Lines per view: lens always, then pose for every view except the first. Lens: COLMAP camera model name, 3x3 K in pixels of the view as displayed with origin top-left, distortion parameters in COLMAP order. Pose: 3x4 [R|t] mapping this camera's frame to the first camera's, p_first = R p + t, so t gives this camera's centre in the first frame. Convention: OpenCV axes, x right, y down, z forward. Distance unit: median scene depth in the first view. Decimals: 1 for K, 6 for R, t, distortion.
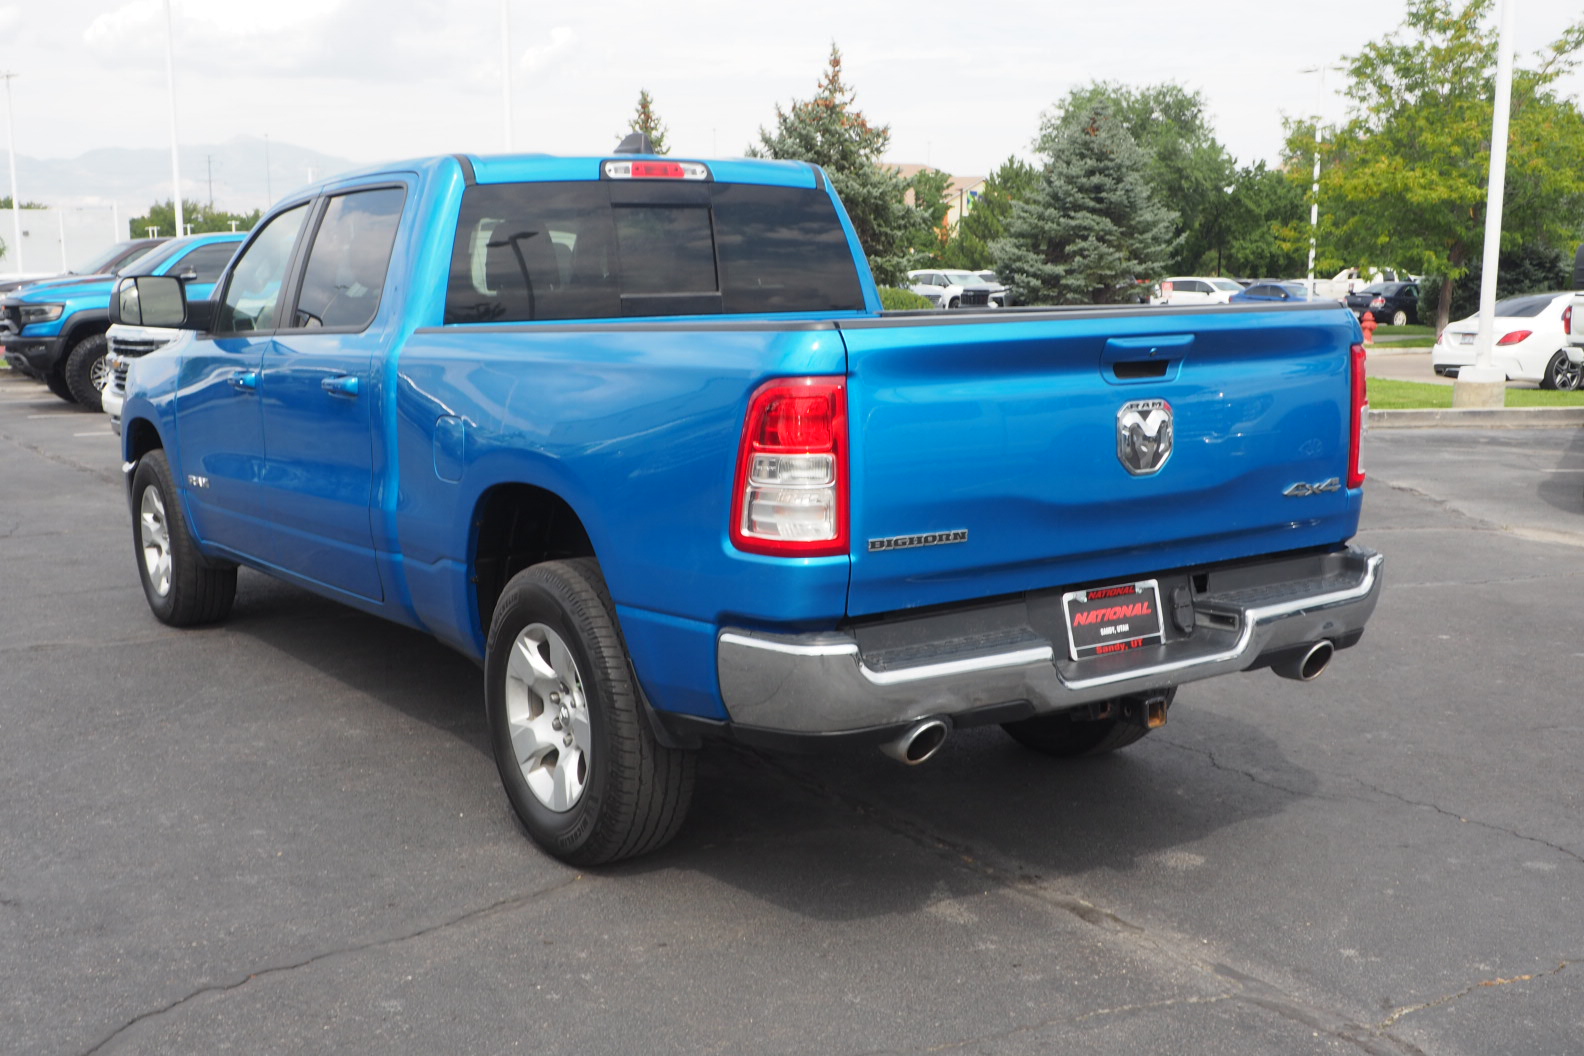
lens RADIAL K [[1745.3, 0, 815.9], [0, 1745.3, 569.8], [0, 0, 1]] dist [-0.012270, 0.000000]
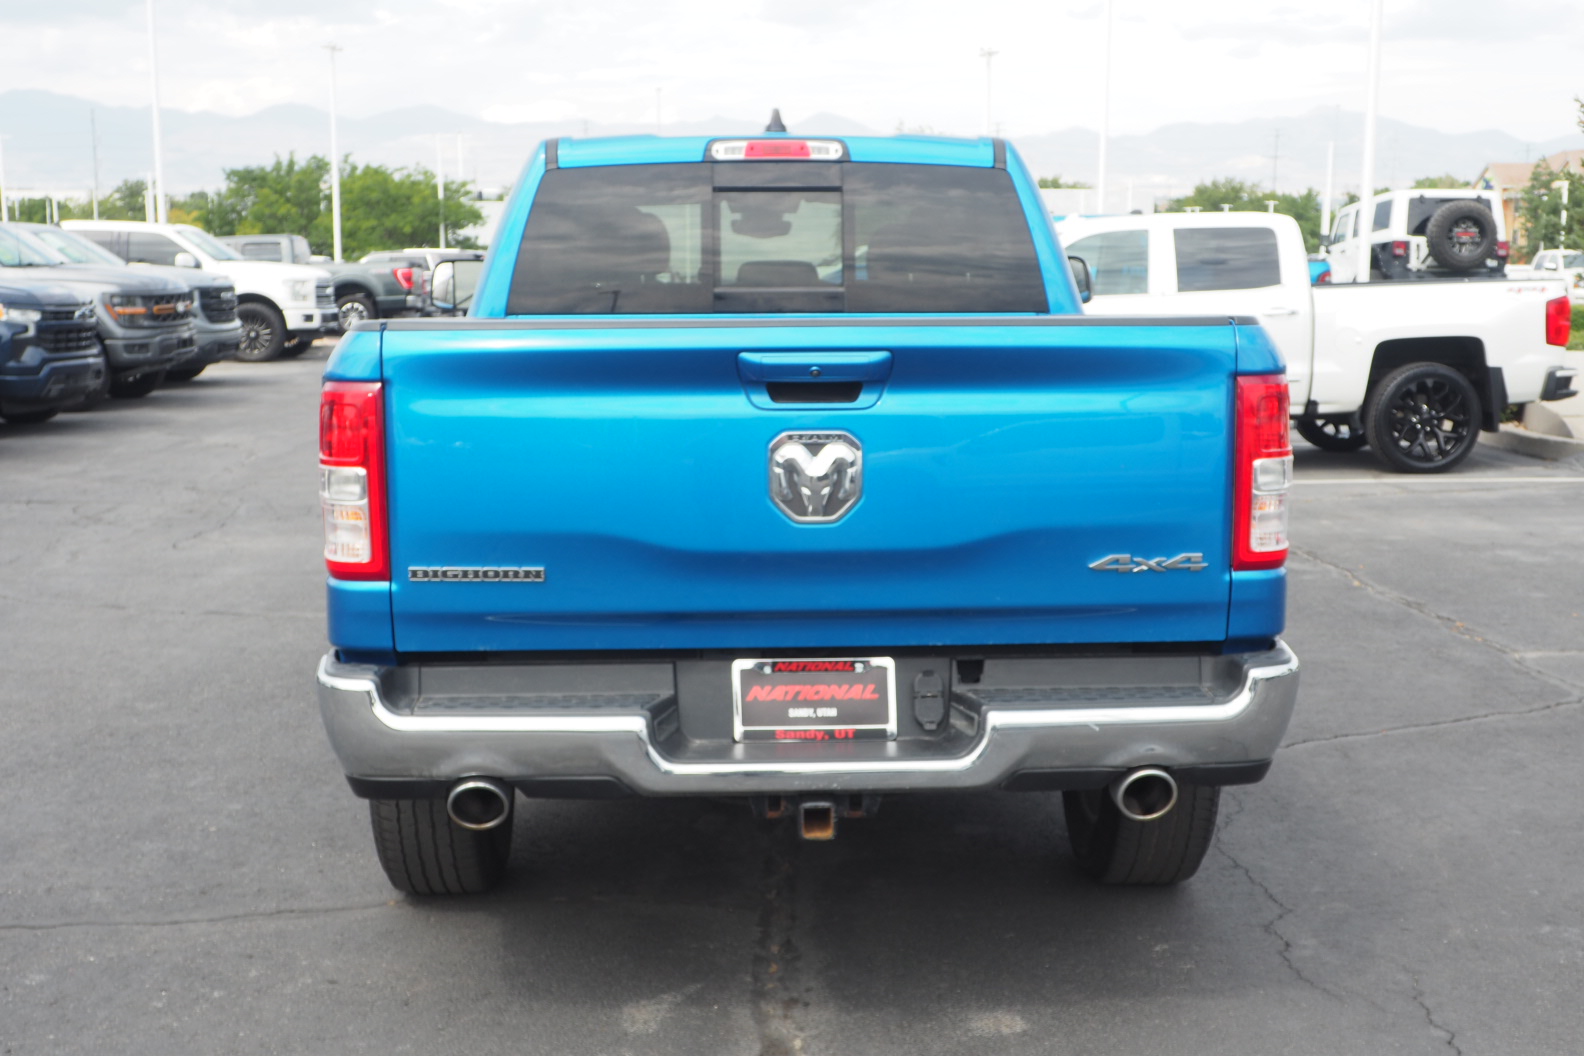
lens RADIAL K [[1961.8, 0, 816.3], [0, 1961.8, 581.6], [0, 0, 1]] dist [-0.005841, 0.000000]
pose [[0.849958, 0.096289, -0.517977, 0.640644], [-0.099101, 0.994827, 0.022317, -0.046746], [0.517446, 0.032364, 0.855103, 0.221660]]
